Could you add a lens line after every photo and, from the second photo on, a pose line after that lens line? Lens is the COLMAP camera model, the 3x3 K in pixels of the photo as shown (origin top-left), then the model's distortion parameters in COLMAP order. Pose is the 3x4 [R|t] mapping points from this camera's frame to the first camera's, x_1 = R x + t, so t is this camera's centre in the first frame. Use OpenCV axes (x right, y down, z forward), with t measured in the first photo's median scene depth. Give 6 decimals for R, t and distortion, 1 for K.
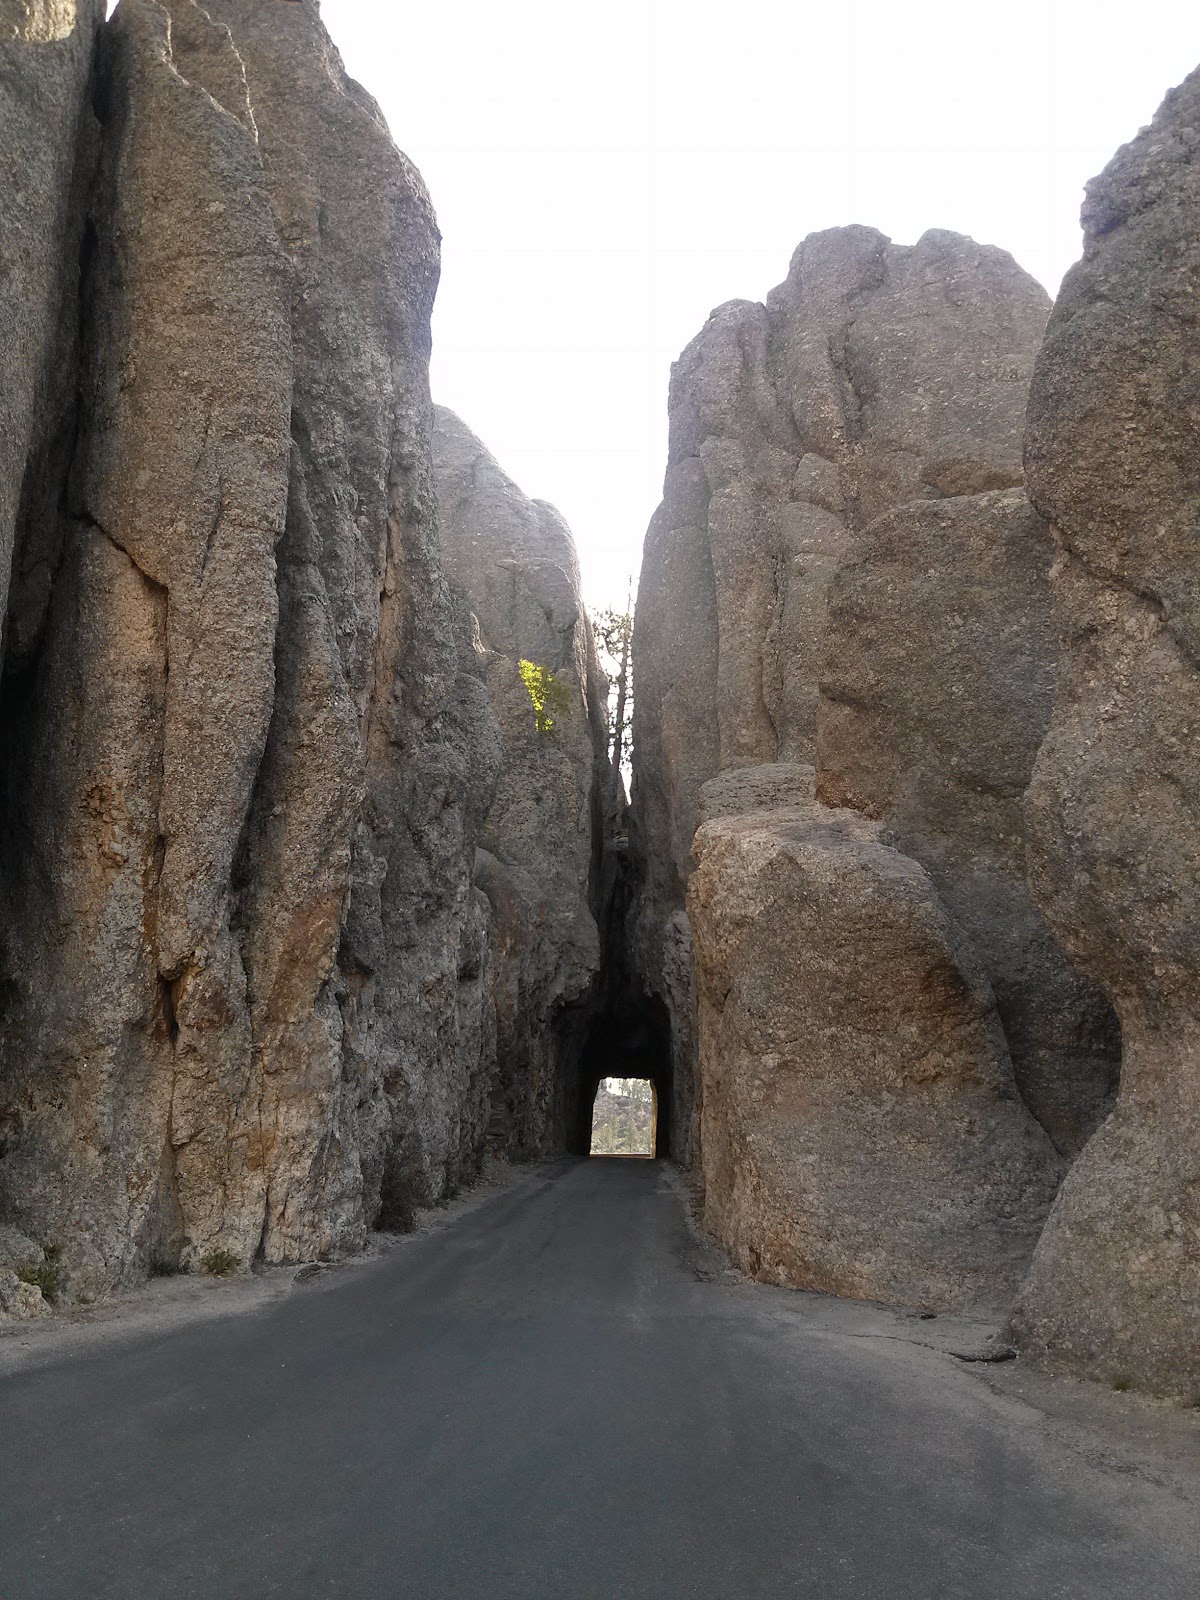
lens RADIAL K [[1655.0, 0, 600.0], [0, 1655.0, 800.0], [0, 0, 1]] dist [0.159614, -0.658632]
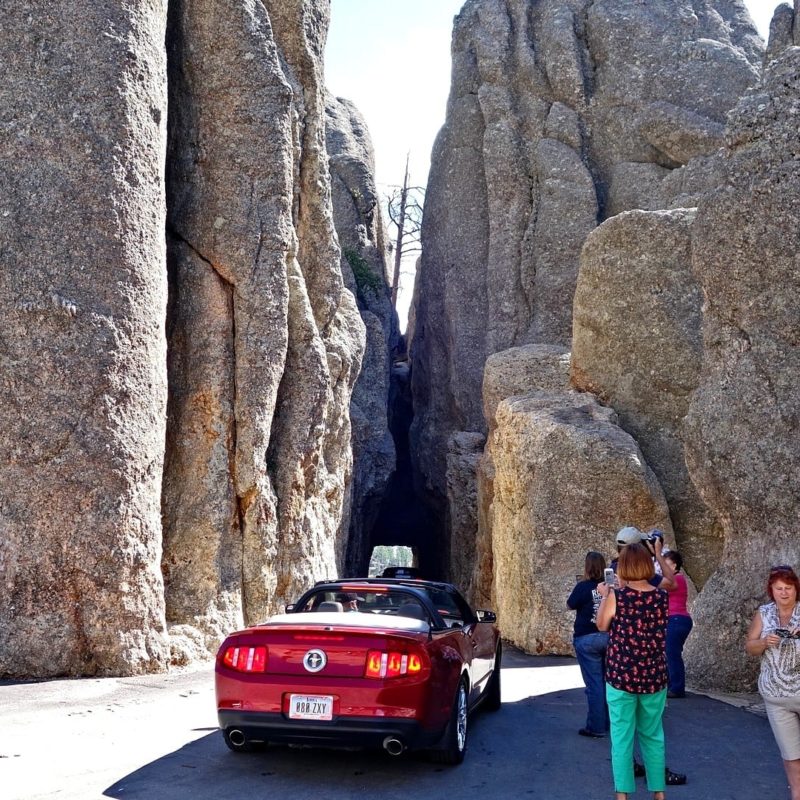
lens RADIAL K [[2077.7, 0, 400.0], [0, 2077.7, 400.0], [0, 0, 1]] dist [-0.061879, 0.525054]
pose [[0.995556, 0.017892, 0.092459, -0.253282], [-0.027162, 0.994617, 0.099994, -0.207058], [-0.090173, -0.102061, 0.990683, -1.144279]]
